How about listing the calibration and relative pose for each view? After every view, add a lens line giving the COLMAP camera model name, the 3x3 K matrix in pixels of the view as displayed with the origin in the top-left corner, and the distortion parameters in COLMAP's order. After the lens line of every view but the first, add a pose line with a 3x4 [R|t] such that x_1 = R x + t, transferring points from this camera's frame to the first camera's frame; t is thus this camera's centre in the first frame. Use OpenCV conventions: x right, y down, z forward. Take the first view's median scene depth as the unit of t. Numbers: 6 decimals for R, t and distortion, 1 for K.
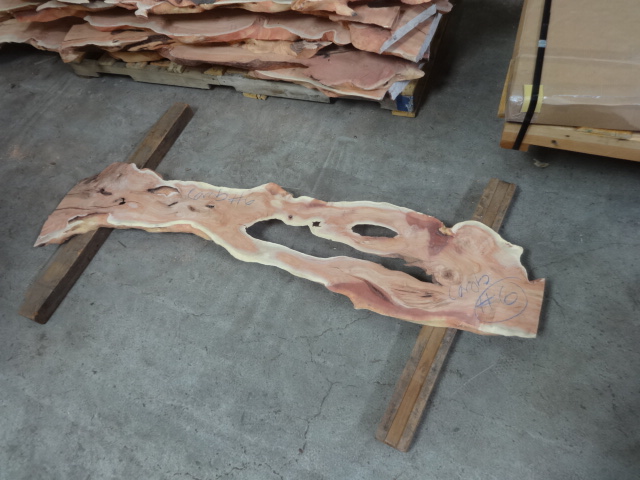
lens RADIAL K [[479.2, 0, 321.4], [0, 479.2, 238.3], [0, 0, 1]] dist [-0.004819, -0.000081]
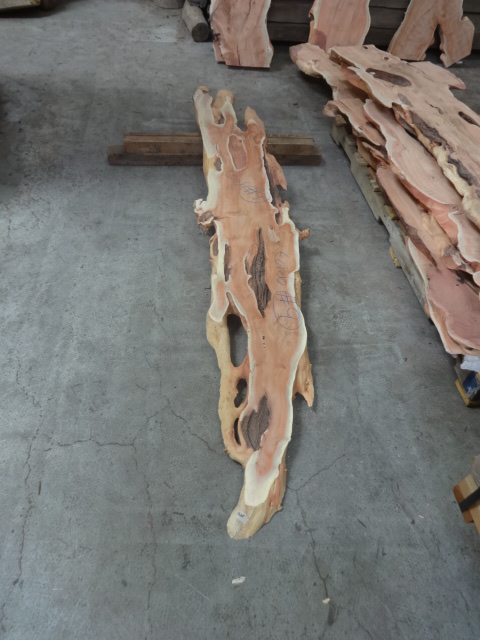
lens RADIAL K [[479.2, 0, 240.9], [0, 479.2, 320.3], [0, 0, 1]] dist [-0.004819, -0.000081]
pose [[0.441266, 0.798898, -0.408713, 0.260605], [-0.835185, 0.532217, 0.138600, -0.128340], [0.328252, 0.280192, 0.902077, 0.087833]]
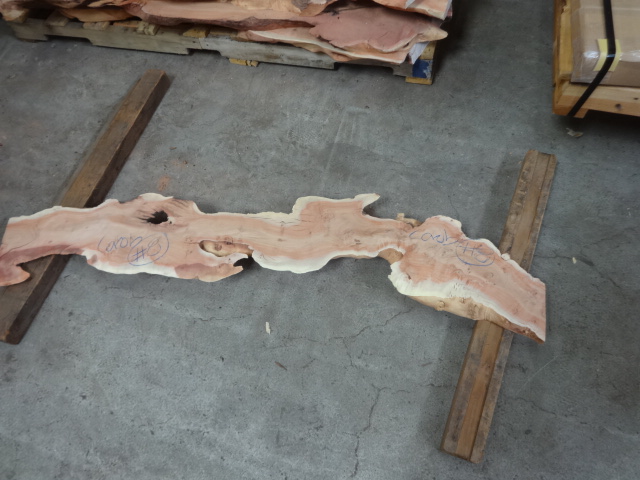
lens RADIAL K [[479.2, 0, 321.9], [0, 479.2, 238.1], [0, 0, 1]] dist [-0.004819, -0.000081]
pose [[0.991406, -0.043008, 0.123549, -0.143027], [0.038539, 0.998521, 0.038335, -0.006980], [-0.125015, -0.033244, 0.991598, 0.131229]]
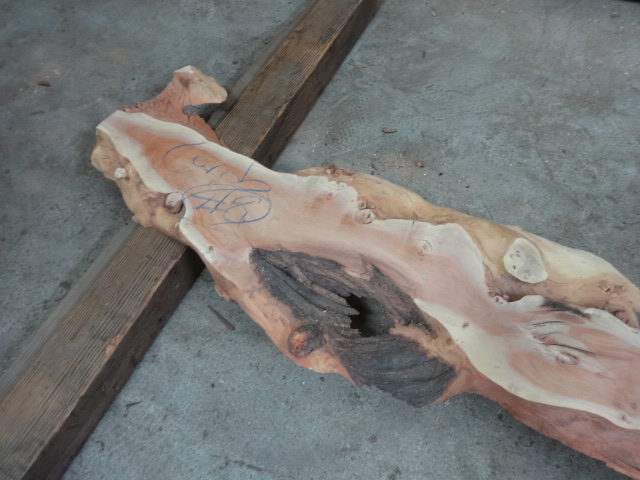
lens RADIAL K [[479.2, 0, 321.3], [0, 479.2, 240.0], [0, 0, 1]] dist [-0.004819, -0.000081]
pose [[0.993324, 0.110242, 0.033960, -0.377974], [-0.110691, 0.993787, 0.011628, -0.058604], [-0.032468, -0.015309, 0.999356, 0.678407]]
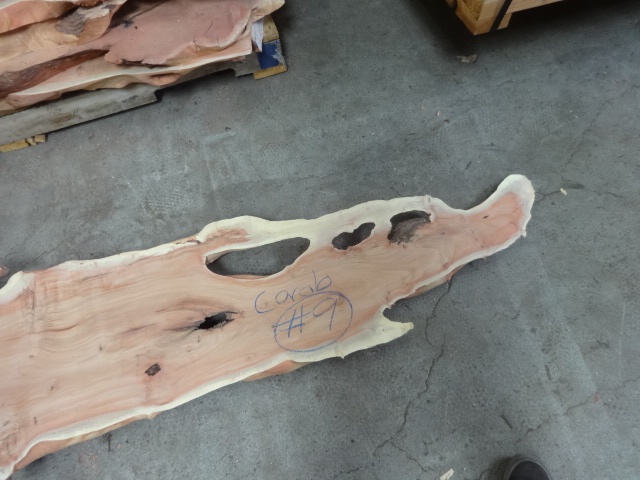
lens RADIAL K [[479.2, 0, 320.6], [0, 479.2, 239.9], [0, 0, 1]] dist [-0.004819, -0.000081]
pose [[0.773648, -0.482144, 0.411103, -0.185440], [0.489125, 0.866890, 0.096218, -0.088161], [-0.402773, 0.126642, 0.906497, 0.408106]]
